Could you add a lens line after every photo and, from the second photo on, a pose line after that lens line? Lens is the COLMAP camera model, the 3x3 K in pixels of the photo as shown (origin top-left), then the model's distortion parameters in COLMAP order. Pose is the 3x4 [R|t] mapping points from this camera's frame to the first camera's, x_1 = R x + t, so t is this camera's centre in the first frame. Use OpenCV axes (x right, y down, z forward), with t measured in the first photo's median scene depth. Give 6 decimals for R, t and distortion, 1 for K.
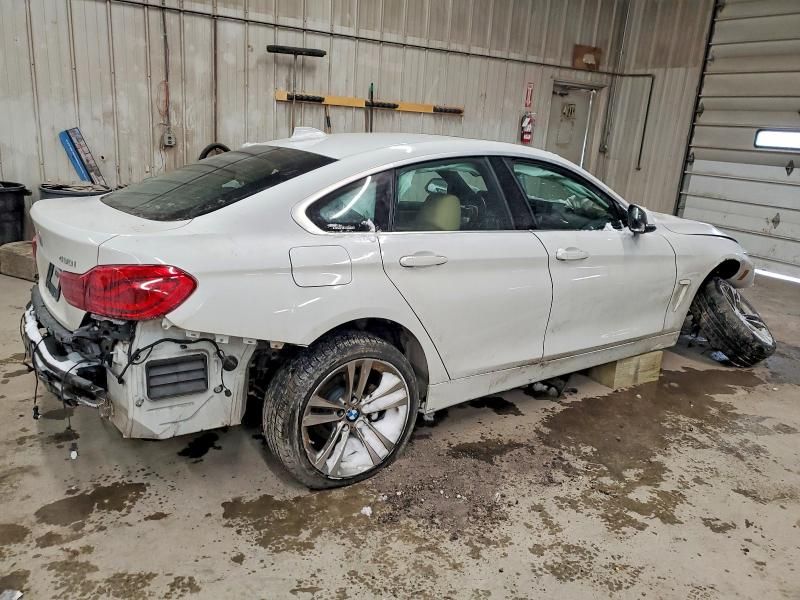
lens RADIAL K [[645.5, 0, 395.2], [0, 645.5, 296.1], [0, 0, 1]] dist [0.081158, -0.106603]
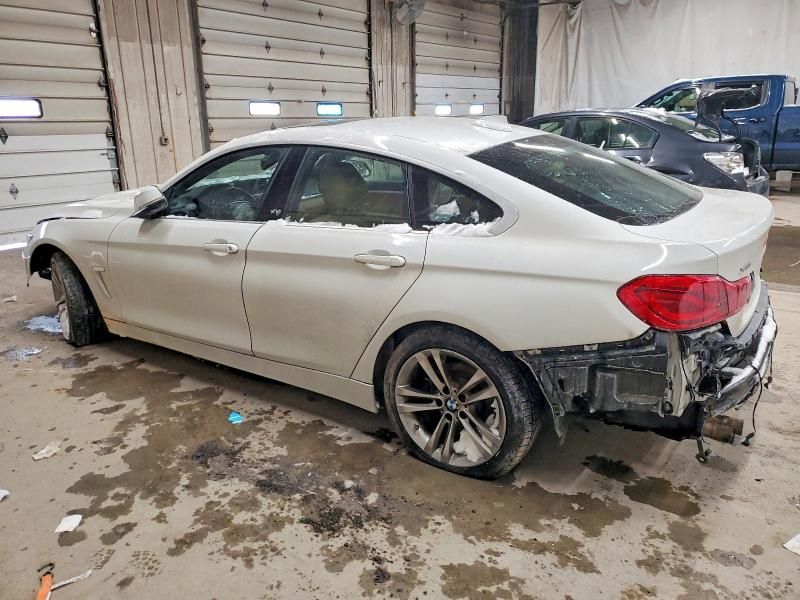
lens RADIAL K [[645.5, 0, 395.2], [0, 645.5, 296.1], [0, 0, 1]] dist [0.081158, -0.106603]
pose [[-0.400403, -0.310189, 0.862241, -0.836556], [0.225668, 0.878603, 0.420870, -0.399164], [-0.888117, 0.363098, -0.281796, 1.262209]]
